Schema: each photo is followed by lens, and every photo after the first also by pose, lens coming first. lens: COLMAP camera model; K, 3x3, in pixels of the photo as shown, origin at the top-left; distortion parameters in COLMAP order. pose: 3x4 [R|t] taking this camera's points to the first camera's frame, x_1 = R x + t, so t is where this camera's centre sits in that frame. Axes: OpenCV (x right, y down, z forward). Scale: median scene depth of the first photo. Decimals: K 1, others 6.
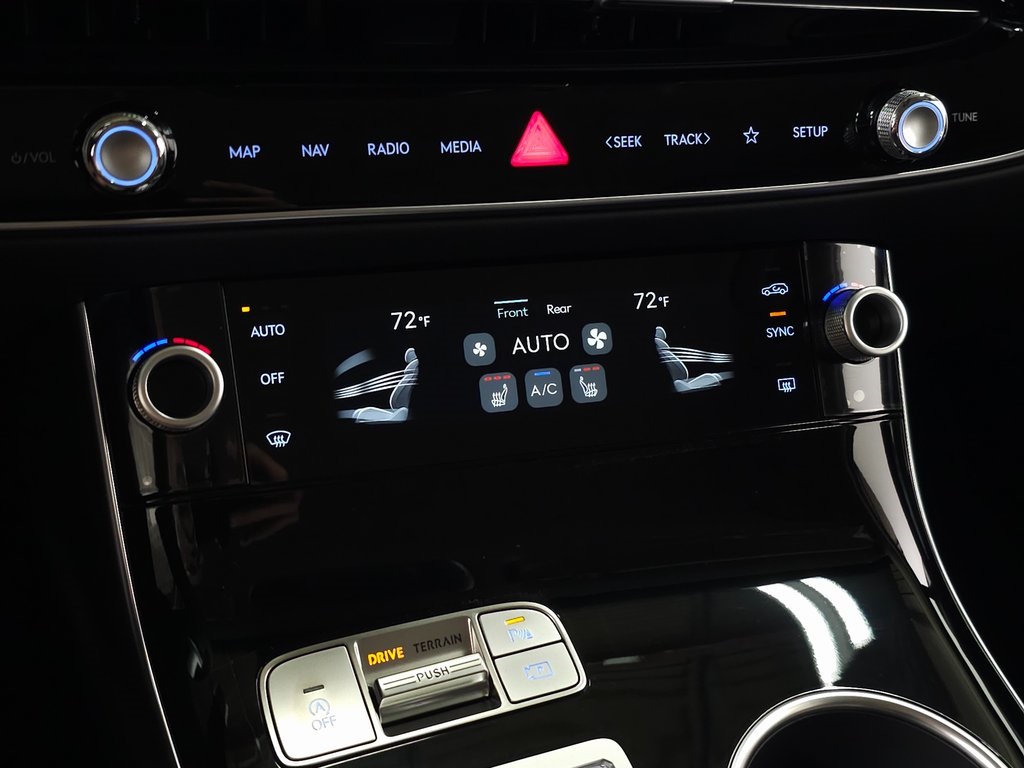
lens RADIAL K [[1390.2, 0, 520.0], [0, 1390.2, 373.8], [0, 0, 1]] dist [0.112903, 0.000000]
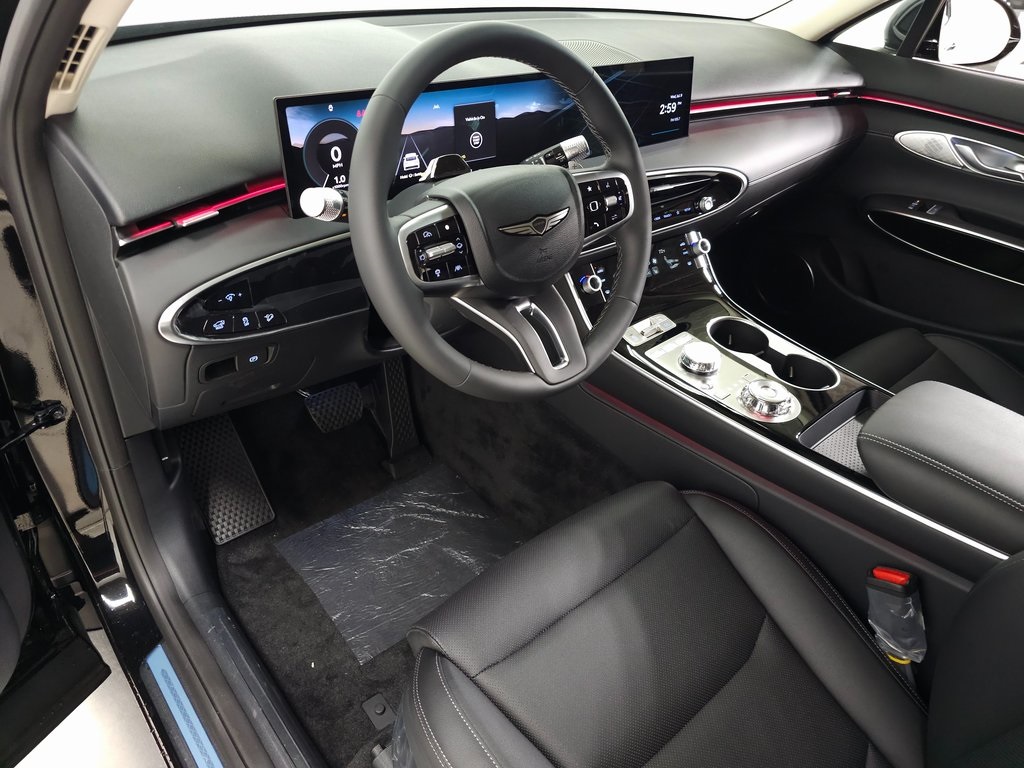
lens RADIAL K [[704.5, 0, 525.1], [0, 704.5, 379.8], [0, 0, 1]] dist [0.037416, -0.048224]
pose [[0.950686, -0.242541, 0.193314, -0.957535], [0.236045, 0.970109, 0.056314, 0.132244], [-0.201194, -0.007906, 0.979520, -1.318022]]
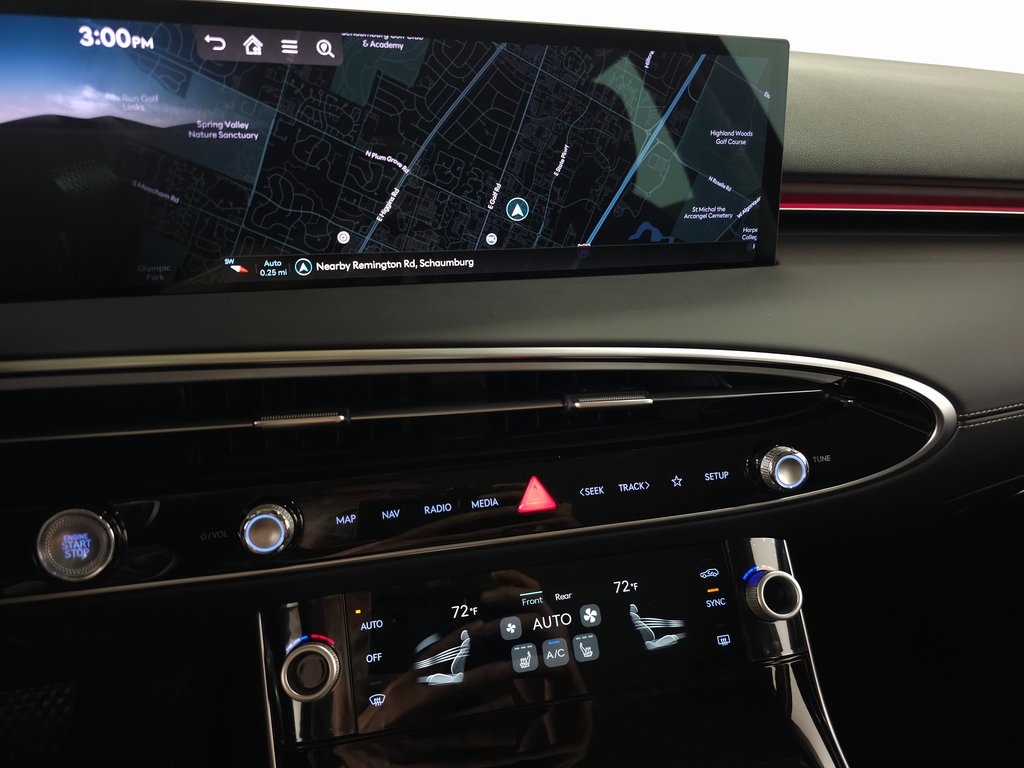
lens RADIAL K [[704.5, 0, 516.5], [0, 704.5, 370.8], [0, 0, 1]] dist [0.037416, -0.048224]
pose [[0.986440, -0.071788, -0.147590, 0.112174], [0.038121, 0.974890, -0.219402, -0.122538], [0.159634, 0.210800, 0.964407, 0.189041]]
